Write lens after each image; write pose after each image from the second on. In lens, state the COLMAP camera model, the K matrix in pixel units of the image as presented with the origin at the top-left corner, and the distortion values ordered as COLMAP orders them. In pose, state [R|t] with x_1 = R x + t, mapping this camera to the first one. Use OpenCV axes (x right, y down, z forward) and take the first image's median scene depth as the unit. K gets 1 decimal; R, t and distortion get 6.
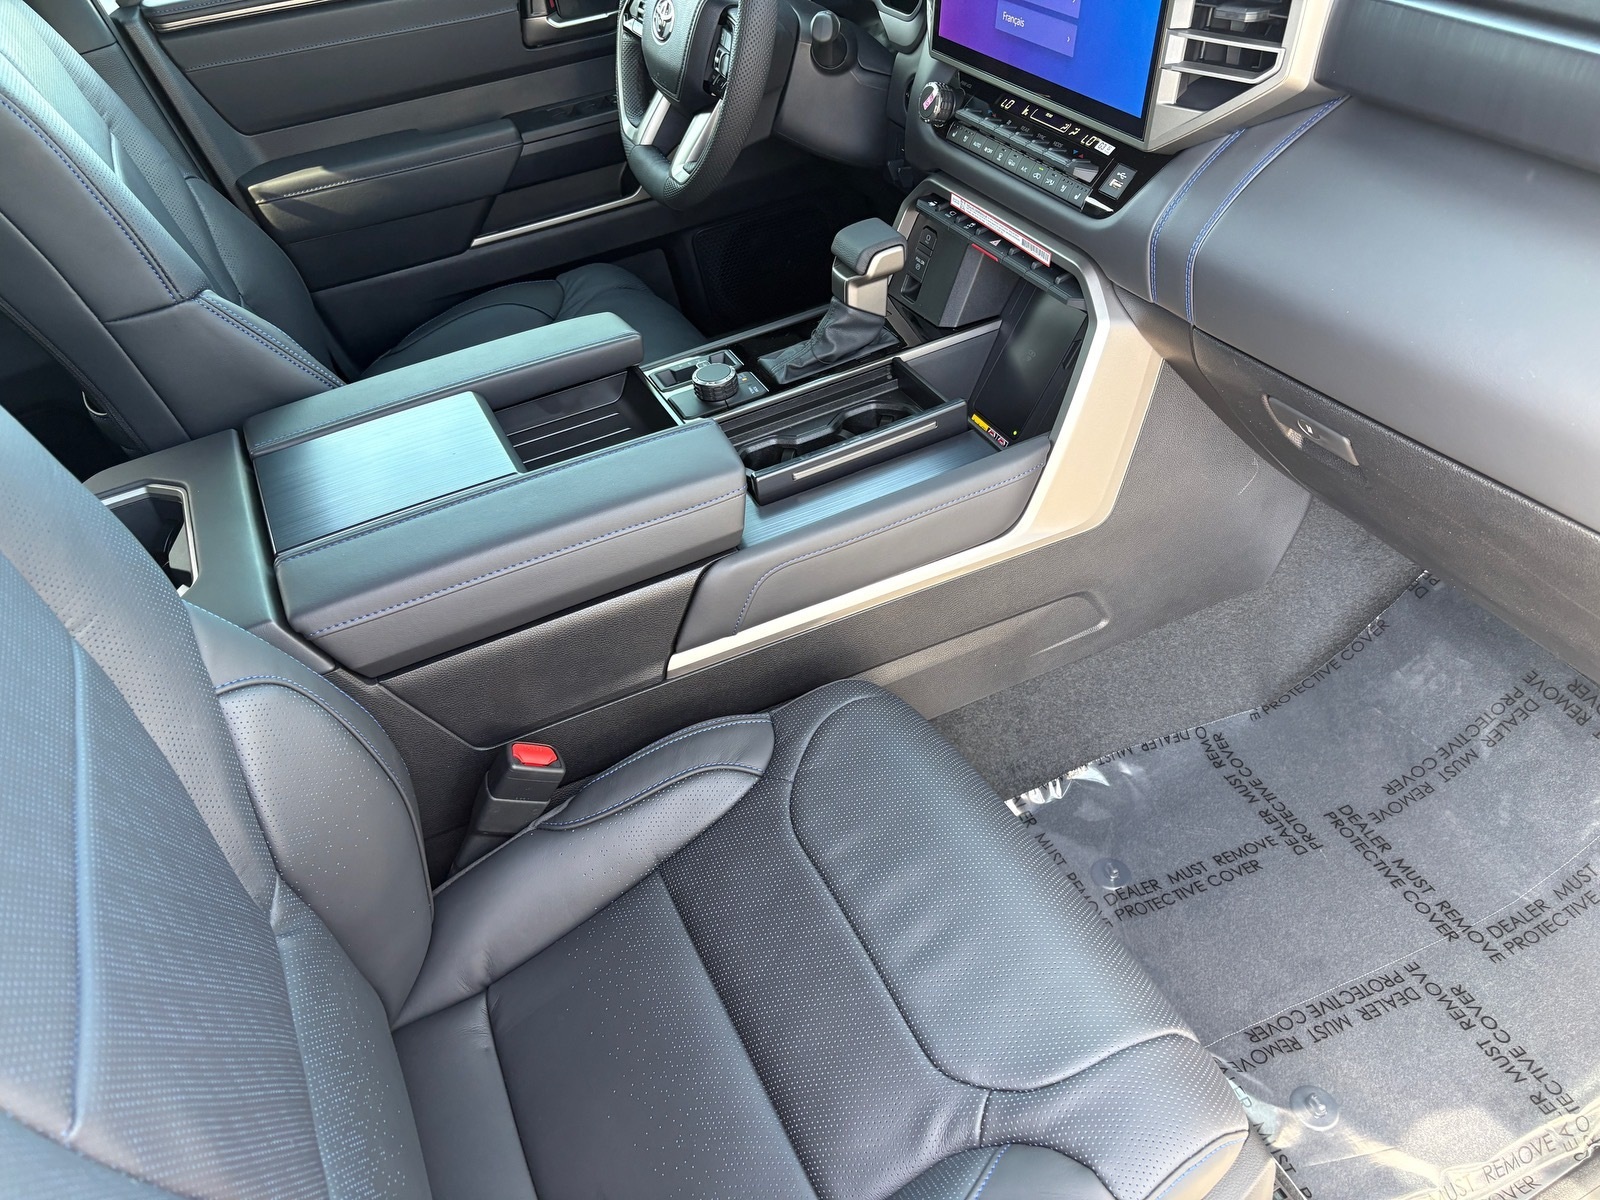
lens RADIAL K [[1212.6, 0, 814.1], [0, 1212.6, 590.7], [0, 0, 1]] dist [0.018583, -0.015709]
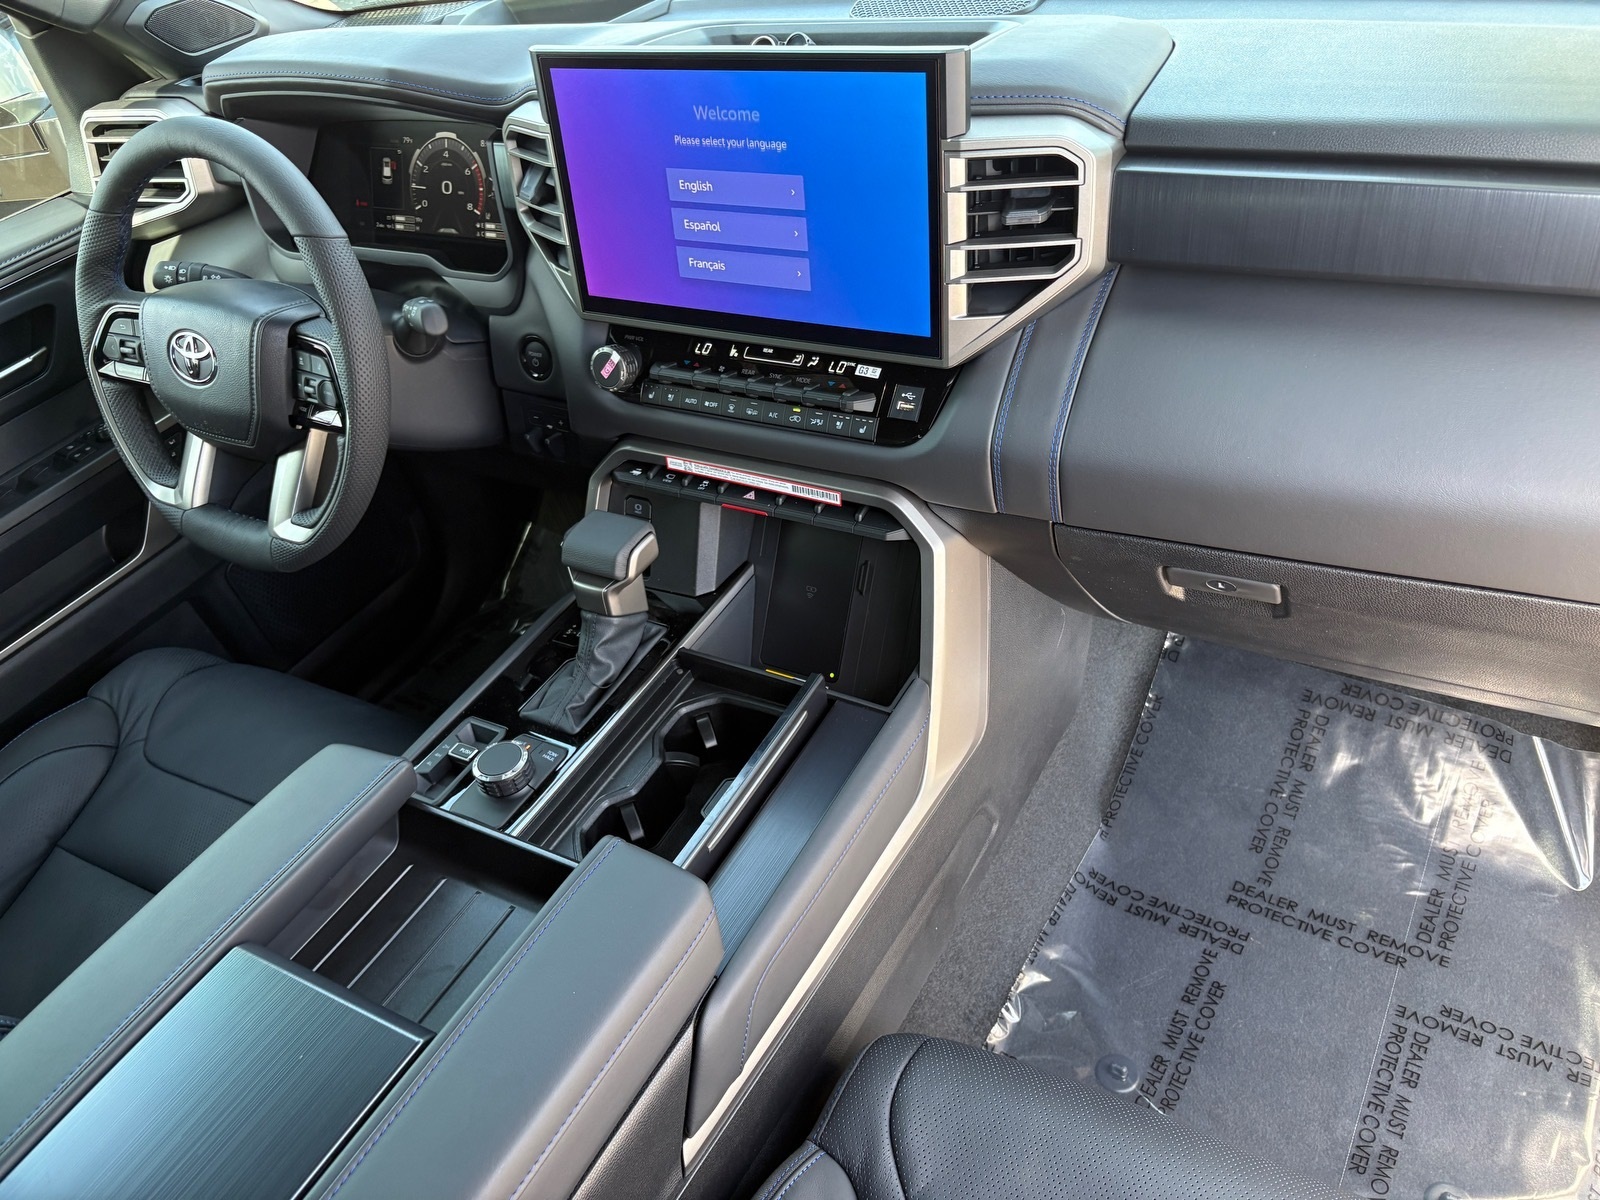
lens RADIAL K [[1212.6, 0, 803.3], [0, 1212.6, 611.4], [0, 0, 1]] dist [0.018583, -0.015709]
pose [[0.827514, -0.370623, 0.421734, -0.223984], [0.403919, 0.914725, 0.011309, -0.204775], [-0.389962, 0.160987, 0.906649, 0.199280]]
